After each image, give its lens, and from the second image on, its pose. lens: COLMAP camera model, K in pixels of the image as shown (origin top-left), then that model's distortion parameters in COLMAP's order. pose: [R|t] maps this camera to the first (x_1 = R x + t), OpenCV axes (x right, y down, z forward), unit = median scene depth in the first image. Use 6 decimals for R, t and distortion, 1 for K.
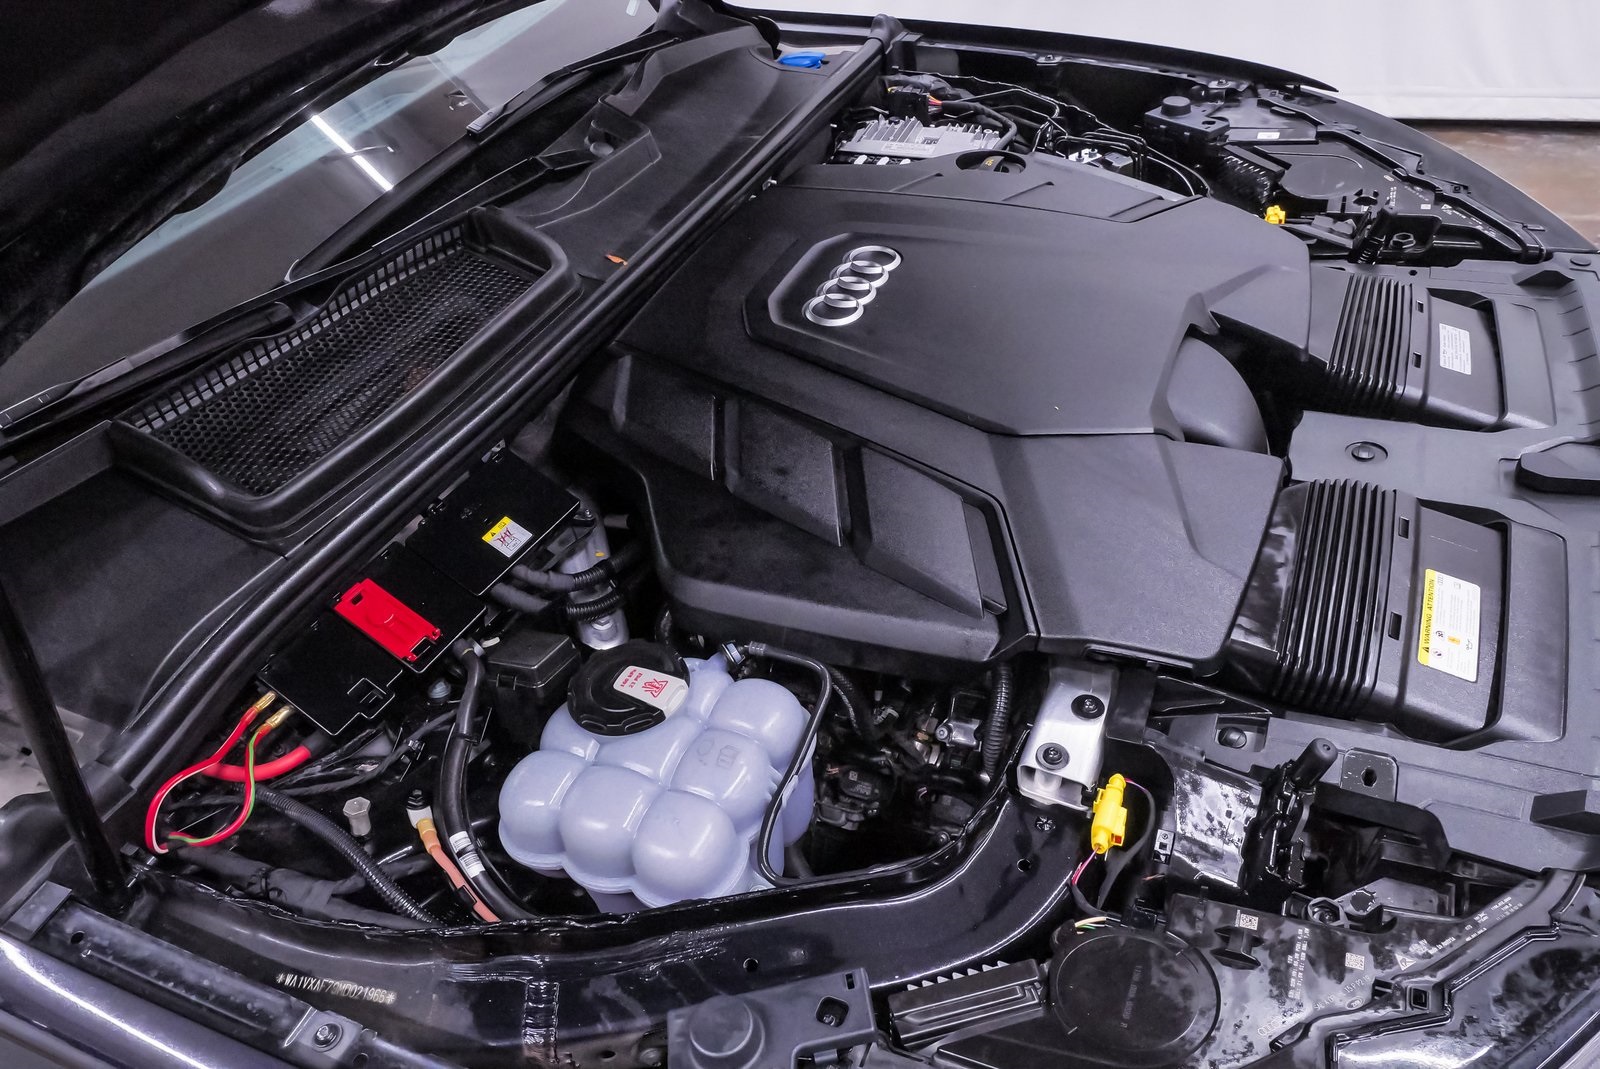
lens RADIAL K [[1146.7, 0, 800.0], [0, 1146.7, 534.5], [0, 0, 1]] dist [-0.049129, 0.010792]
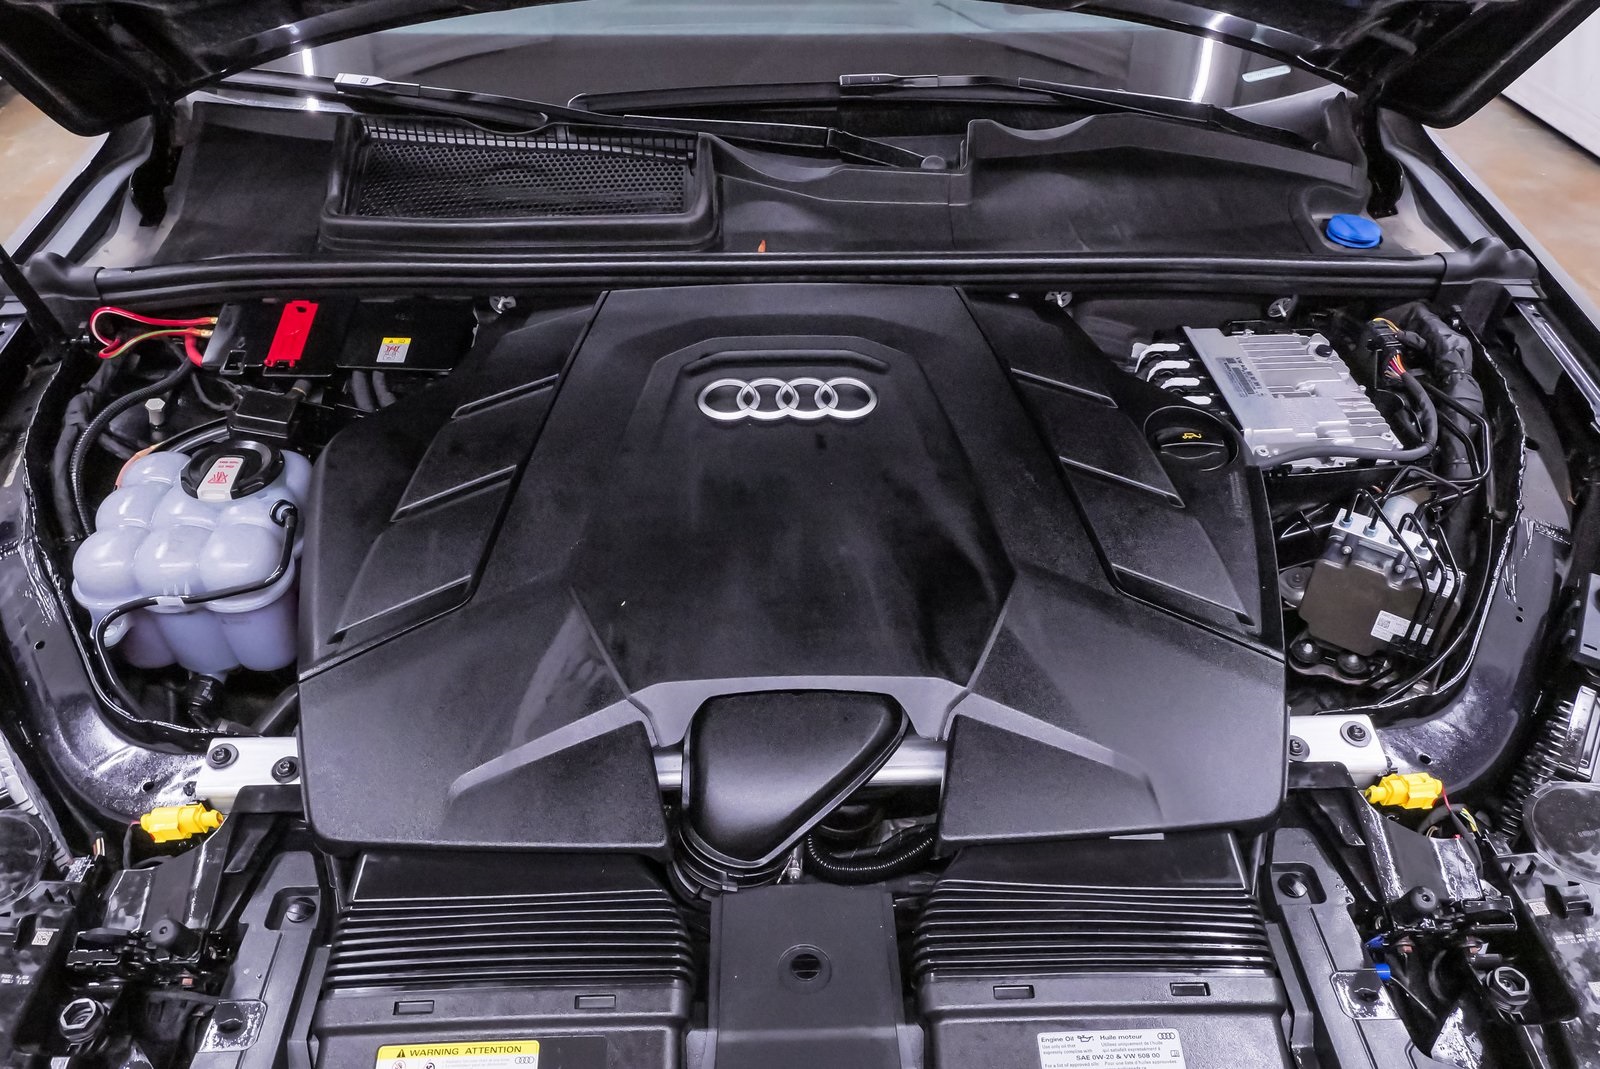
lens RADIAL K [[1146.7, 0, 800.0], [0, 1146.7, 534.5], [0, 0, 1]] dist [-0.049129, 0.010792]
pose [[0.447669, 0.683766, -0.576243, 0.629542], [-0.626179, 0.699756, 0.343863, -0.447210], [0.638351, 0.206895, 0.741419, 0.337460]]
